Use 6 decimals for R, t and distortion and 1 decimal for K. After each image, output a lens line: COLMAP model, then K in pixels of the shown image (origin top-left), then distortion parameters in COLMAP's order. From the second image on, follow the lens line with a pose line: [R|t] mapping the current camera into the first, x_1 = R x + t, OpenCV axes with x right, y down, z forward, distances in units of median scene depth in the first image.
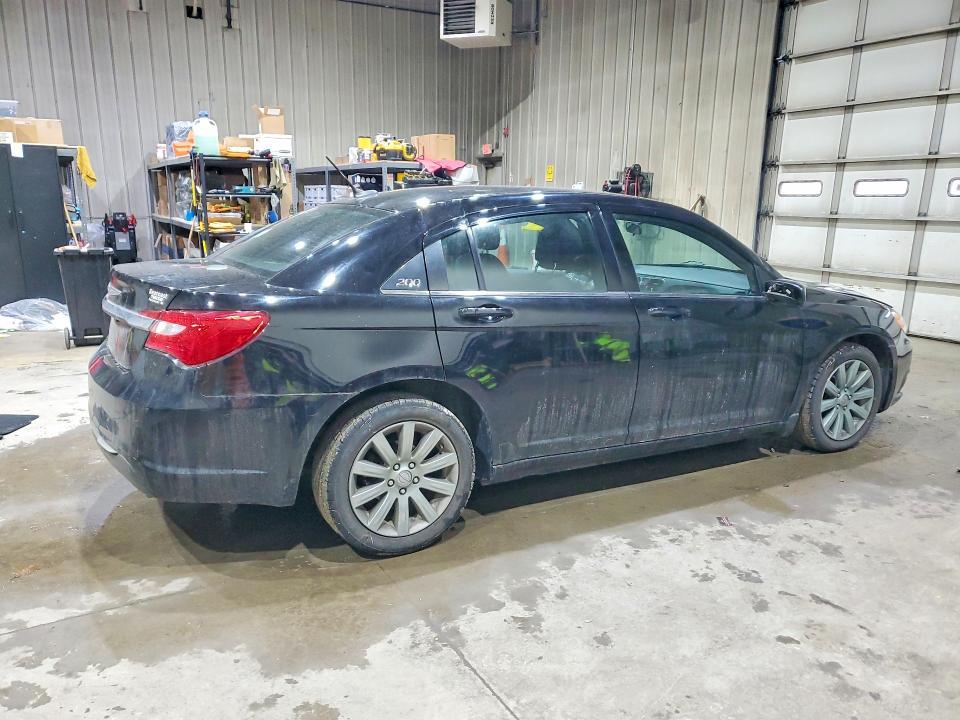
lens RADIAL K [[743.6, 0, 480.0], [0, 743.6, 360.0], [0, 0, 1]] dist [0.024548, 0.003607]
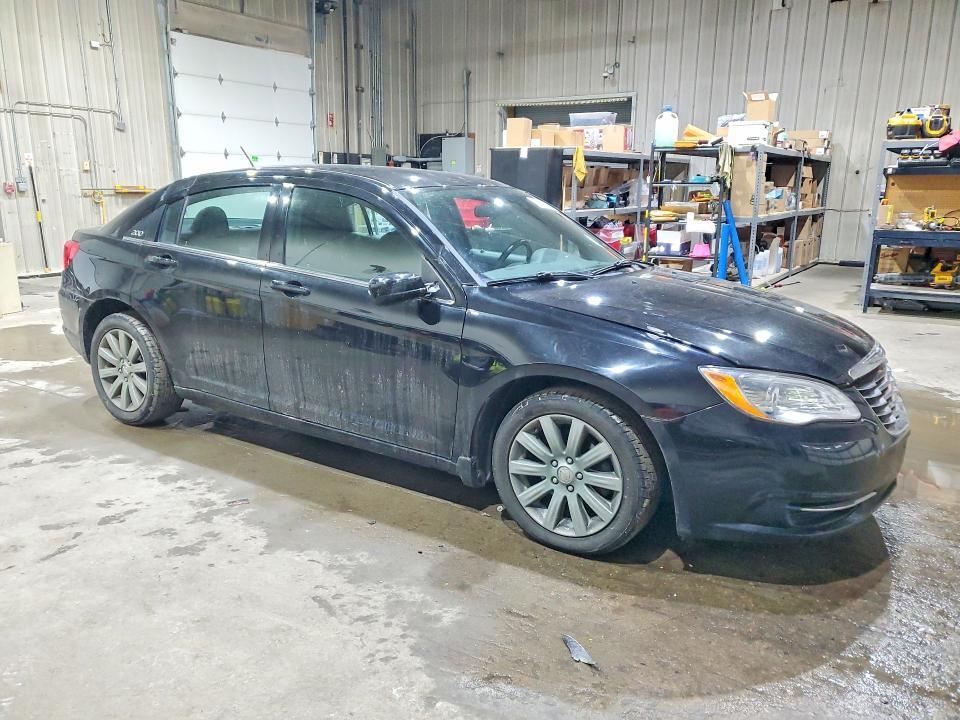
lens RADIAL K [[748.2, 0, 480.0], [0, 748.2, 360.0], [0, 0, 1]] dist [0.016245, 0.003483]
pose [[0.463198, 0.189317, -0.865798, 1.300414], [-0.191146, 0.975266, 0.110991, -0.133169], [0.865396, 0.114084, 0.487928, 0.790943]]
